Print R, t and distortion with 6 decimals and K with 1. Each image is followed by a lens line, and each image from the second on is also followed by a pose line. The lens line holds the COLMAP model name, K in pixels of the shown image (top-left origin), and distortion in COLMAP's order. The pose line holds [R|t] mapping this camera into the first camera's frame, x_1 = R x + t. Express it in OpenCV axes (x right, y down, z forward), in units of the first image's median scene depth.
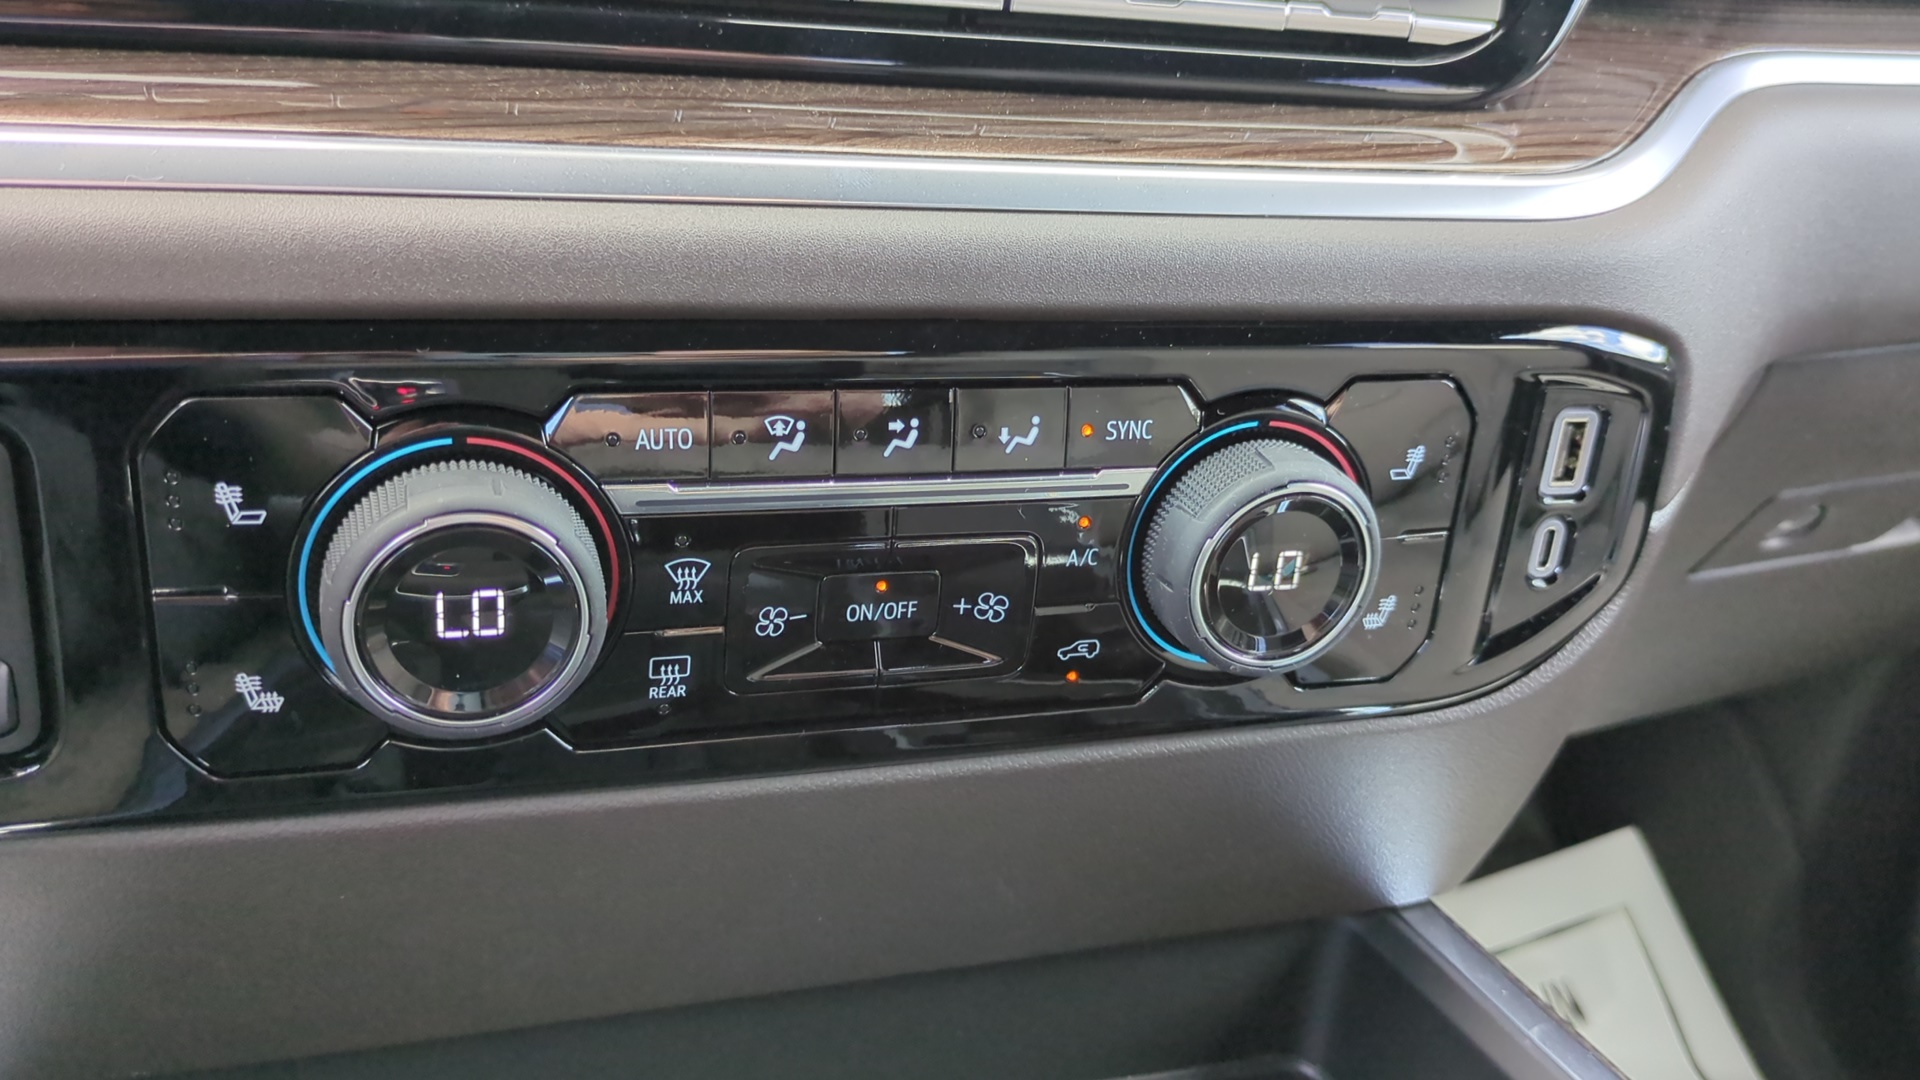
lens RADIAL K [[1552.6, 0, 960.0], [0, 1552.6, 540.0], [0, 0, 1]] dist [0.055064, -0.132428]
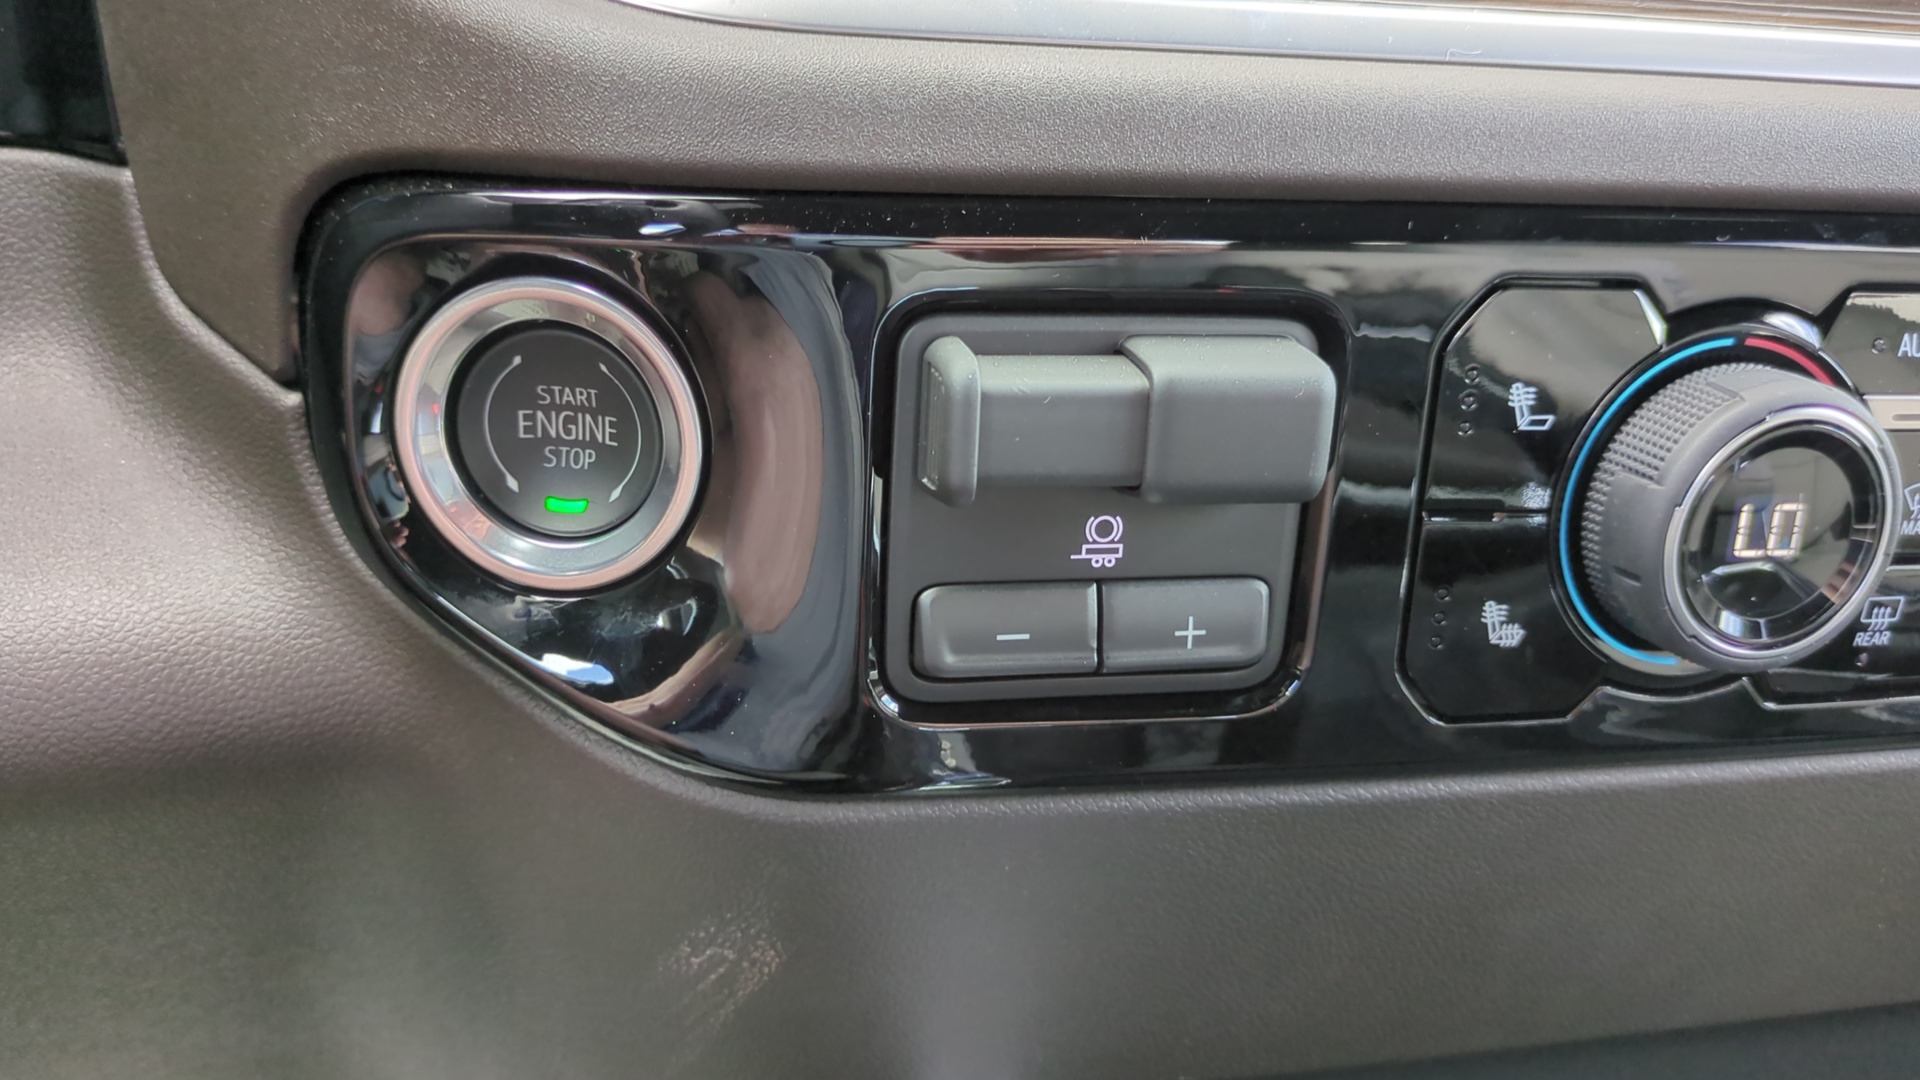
lens RADIAL K [[1552.6, 0, 960.0], [0, 1552.6, 540.0], [0, 0, 1]] dist [0.055064, -0.132428]
pose [[0.996057, -0.009056, -0.088251, -0.599798], [0.001645, 0.996491, -0.083688, 0.109421], [0.088700, 0.083212, 0.992576, 0.058471]]
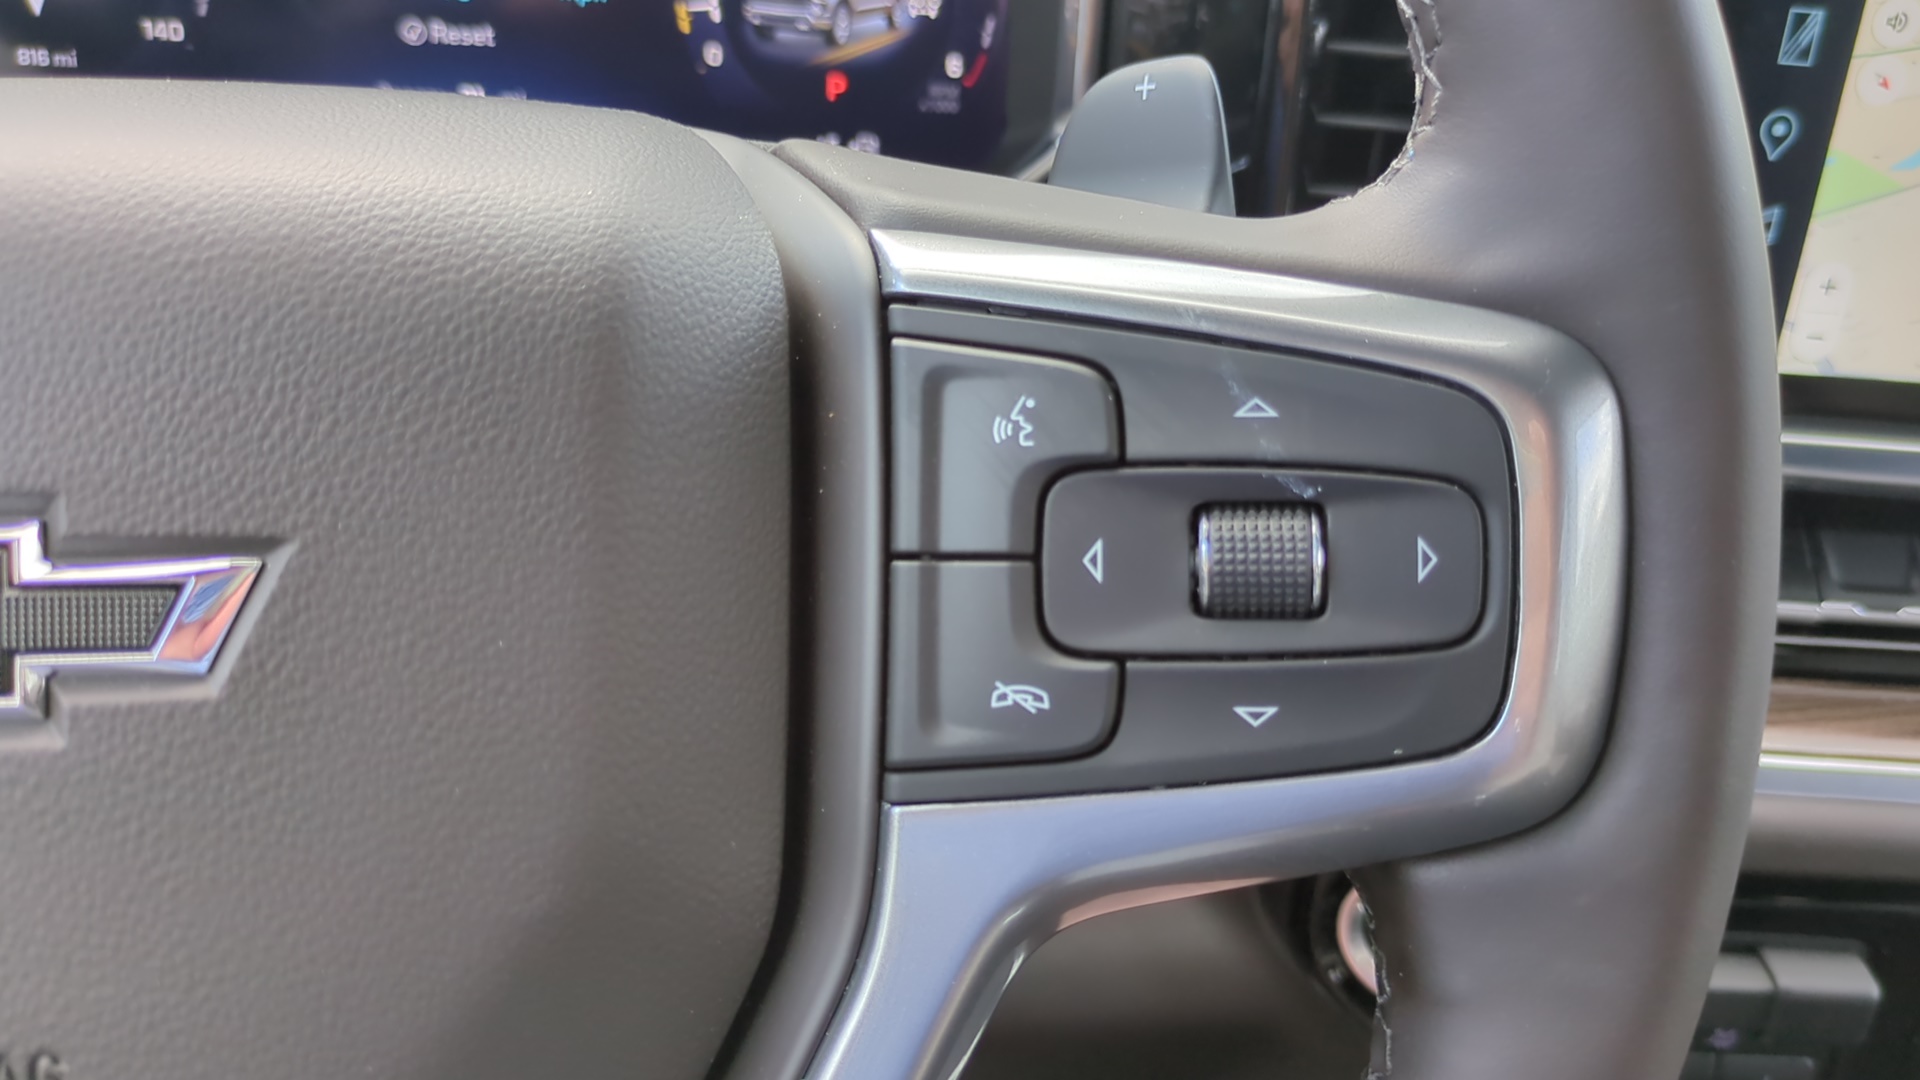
lens RADIAL K [[1600.9, 0, 960.0], [0, 1600.9, 540.0], [0, 0, 1]] dist [-0.002227, -0.081234]
pose [[0.949496, 0.113449, -0.292553, -0.873348], [-0.102950, 0.993374, 0.051090, -0.386833], [0.296410, -0.018392, 0.954884, -0.700820]]
